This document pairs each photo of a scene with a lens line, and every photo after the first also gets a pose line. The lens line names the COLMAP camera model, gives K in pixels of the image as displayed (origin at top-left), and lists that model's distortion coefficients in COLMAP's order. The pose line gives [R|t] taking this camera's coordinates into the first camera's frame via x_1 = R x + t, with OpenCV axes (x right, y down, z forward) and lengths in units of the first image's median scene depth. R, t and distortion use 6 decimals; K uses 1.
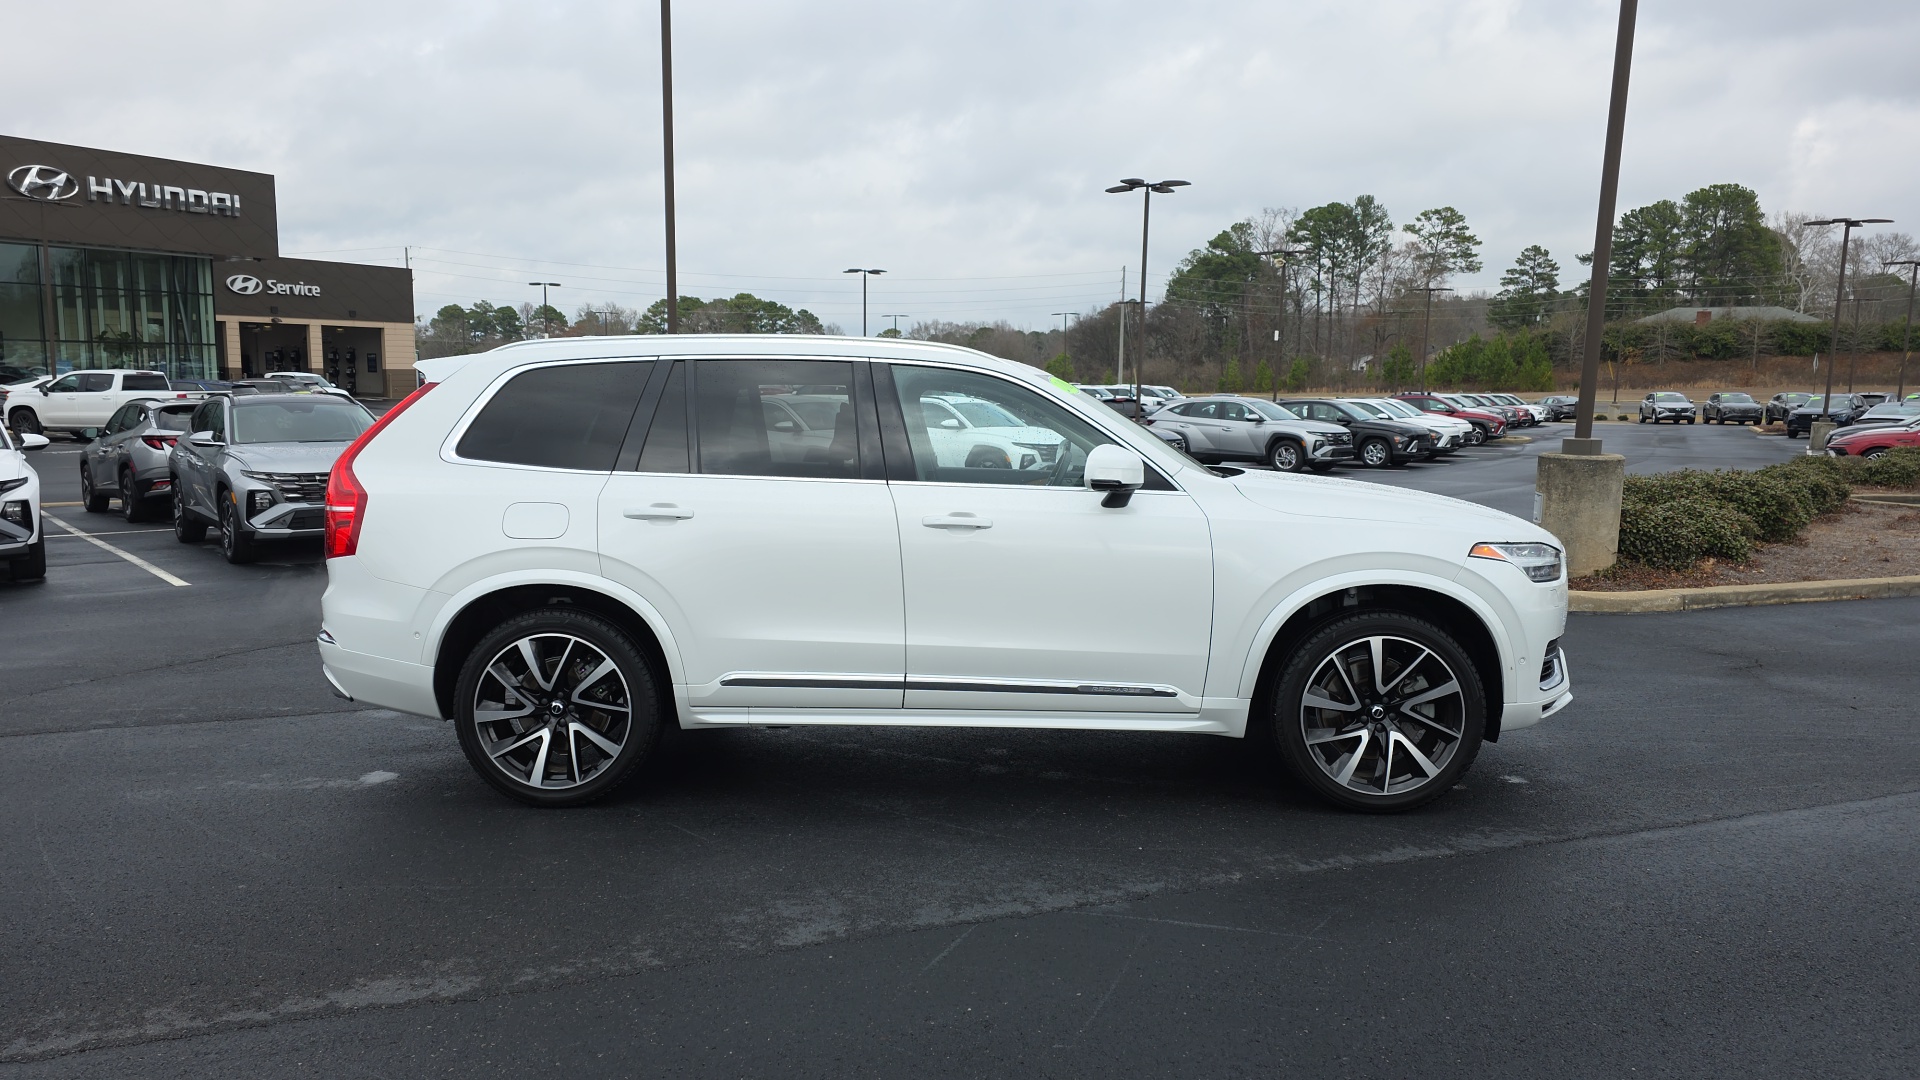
lens RADIAL K [[1288.3, 0, 930.0], [0, 1288.3, 578.3], [0, 0, 1]] dist [0.053489, -0.060475]
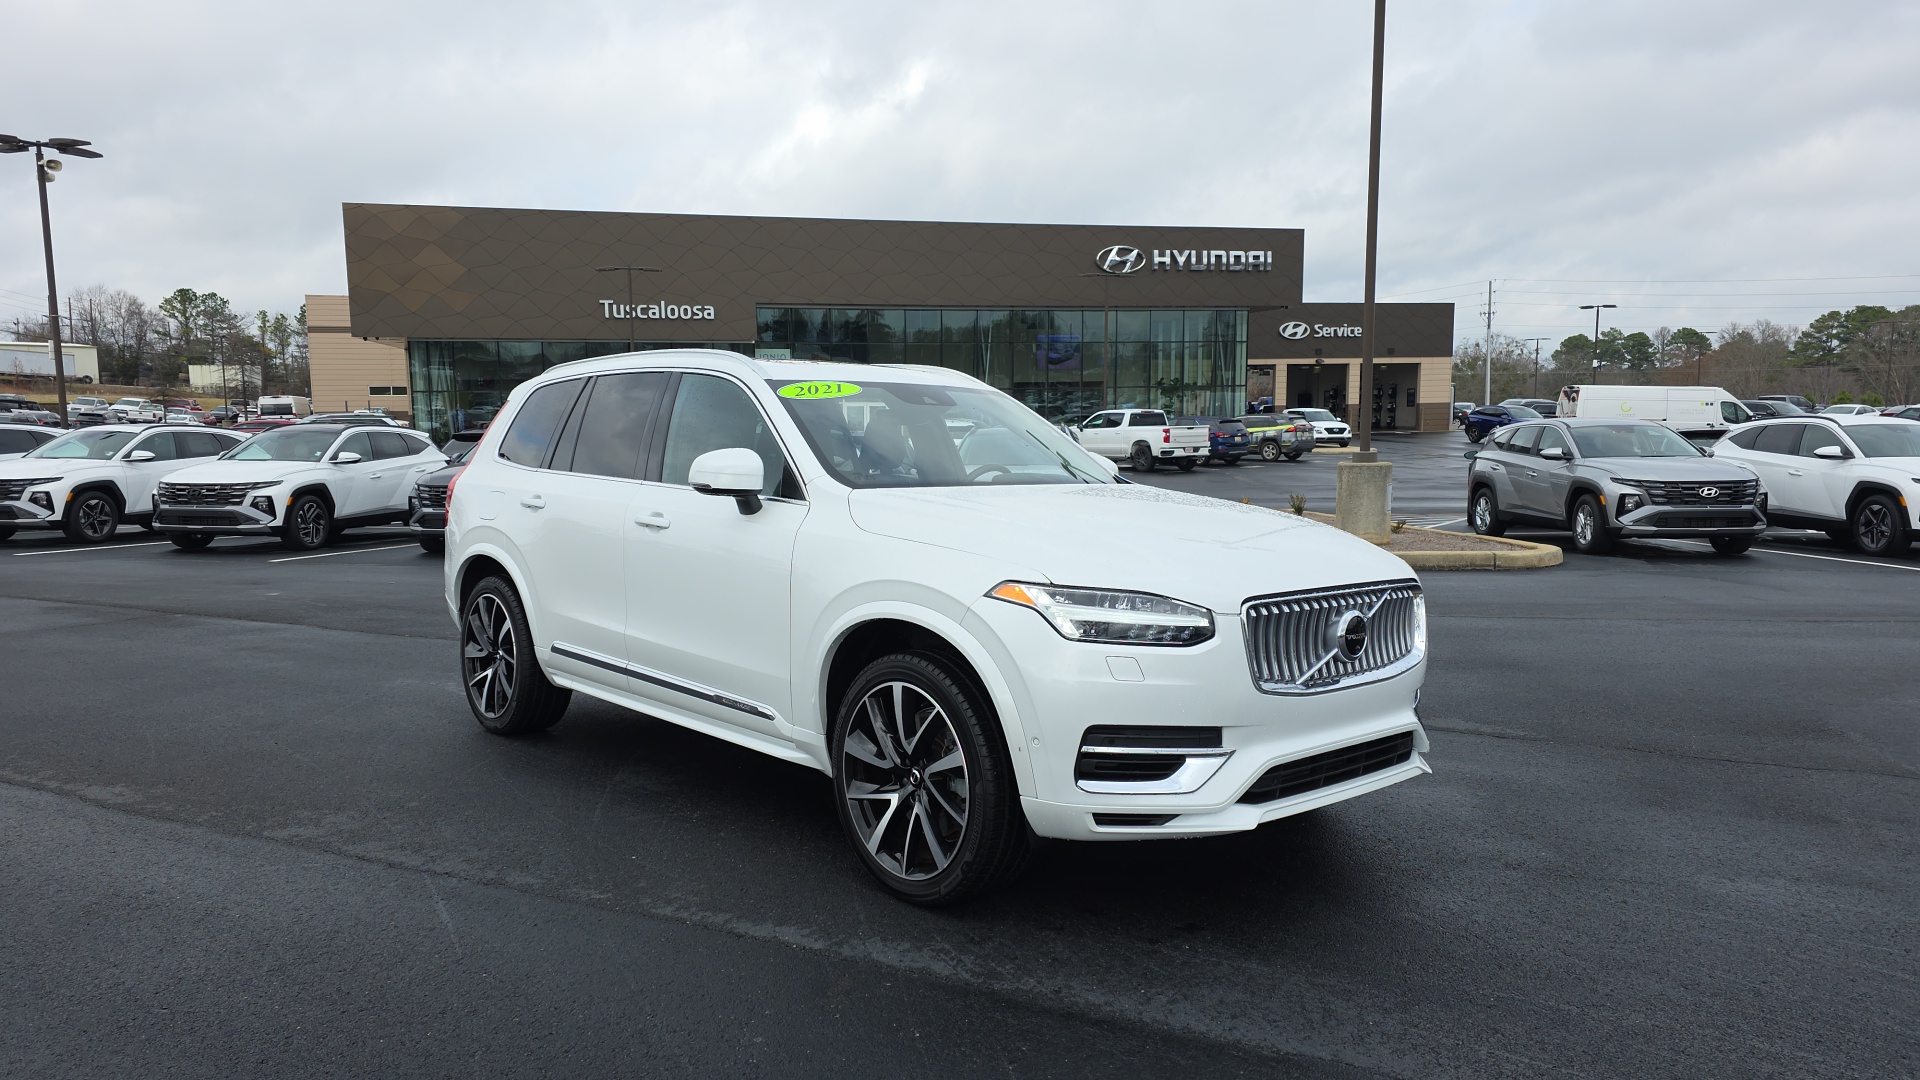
lens RADIAL K [[1288.3, 0, 958.5], [0, 1288.3, 580.6], [0, 0, 1]] dist [0.053489, -0.060475]
pose [[0.682627, 0.076405, -0.726762, 0.121061], [-0.094575, 0.995392, 0.015815, -0.004533], [0.724621, 0.057938, 0.686707, 0.057995]]
